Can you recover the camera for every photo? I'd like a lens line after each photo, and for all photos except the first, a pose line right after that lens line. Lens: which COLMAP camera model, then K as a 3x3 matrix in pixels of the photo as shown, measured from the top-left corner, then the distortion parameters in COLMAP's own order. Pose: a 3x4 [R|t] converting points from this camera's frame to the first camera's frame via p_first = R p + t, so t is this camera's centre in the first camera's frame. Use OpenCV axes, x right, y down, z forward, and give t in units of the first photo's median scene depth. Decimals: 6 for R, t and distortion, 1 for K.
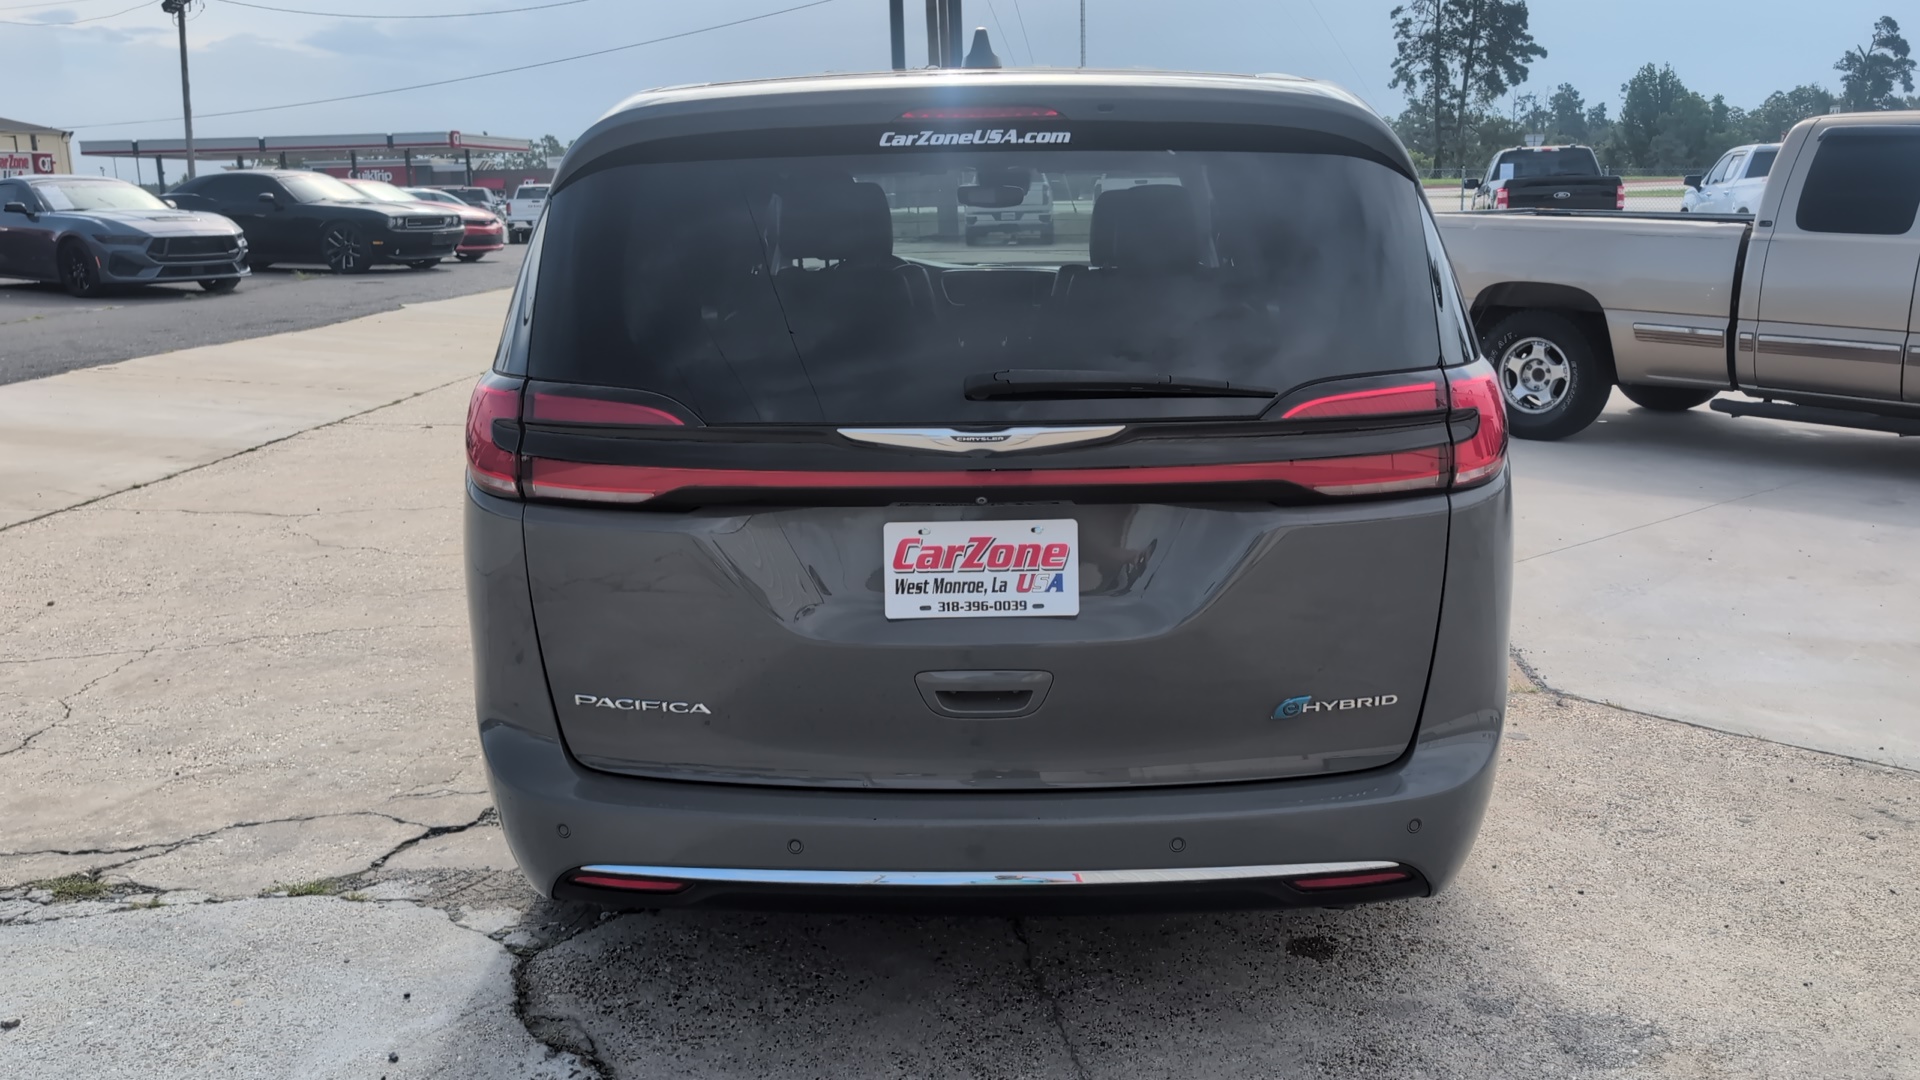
lens RADIAL K [[1614.2, 0, 967.8], [0, 1614.2, 551.7], [0, 0, 1]] dist [0.011760, -0.013734]
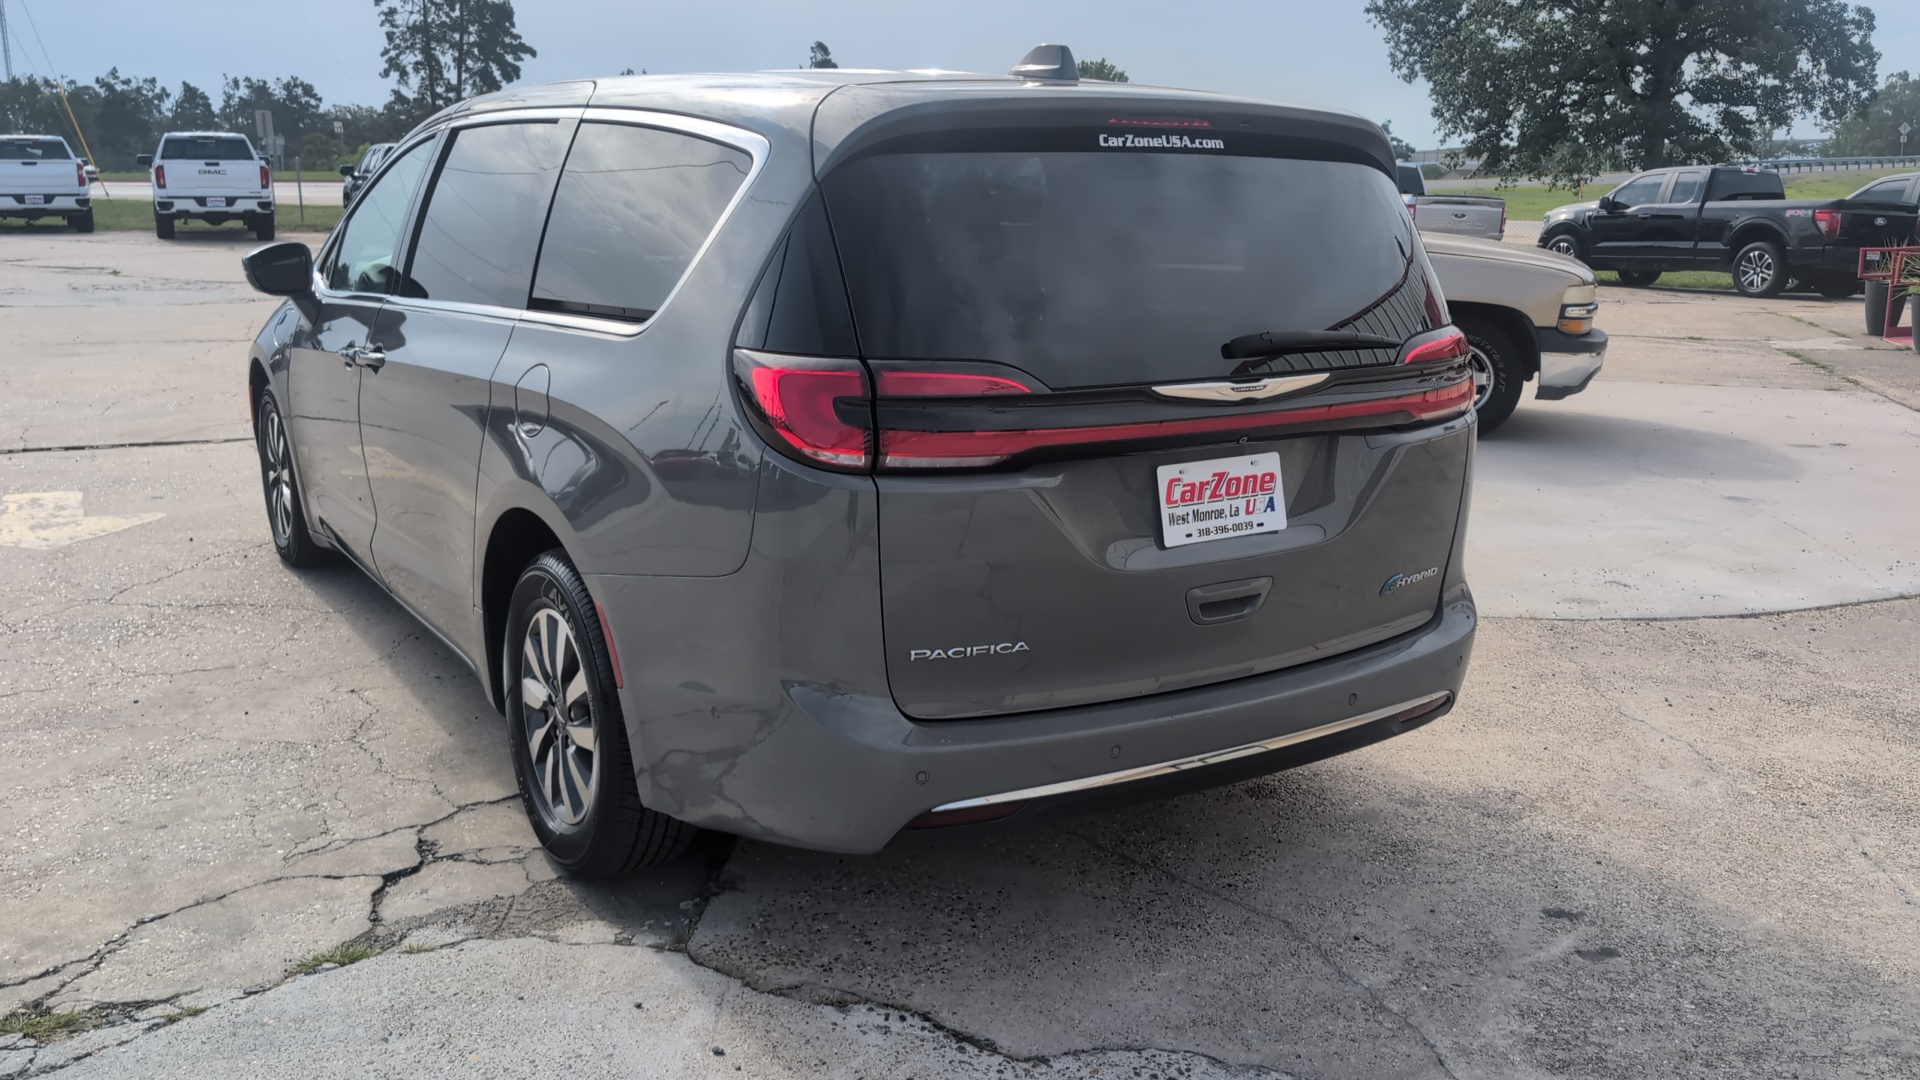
lens RADIAL K [[1614.2, 0, 967.8], [0, 1614.2, 551.7], [0, 0, 1]] dist [0.011760, -0.013734]
pose [[0.828761, -0.103223, 0.550000, -0.821477], [0.101480, 0.994267, 0.033688, -0.009875], [-0.550325, 0.027894, 0.834485, 0.092511]]
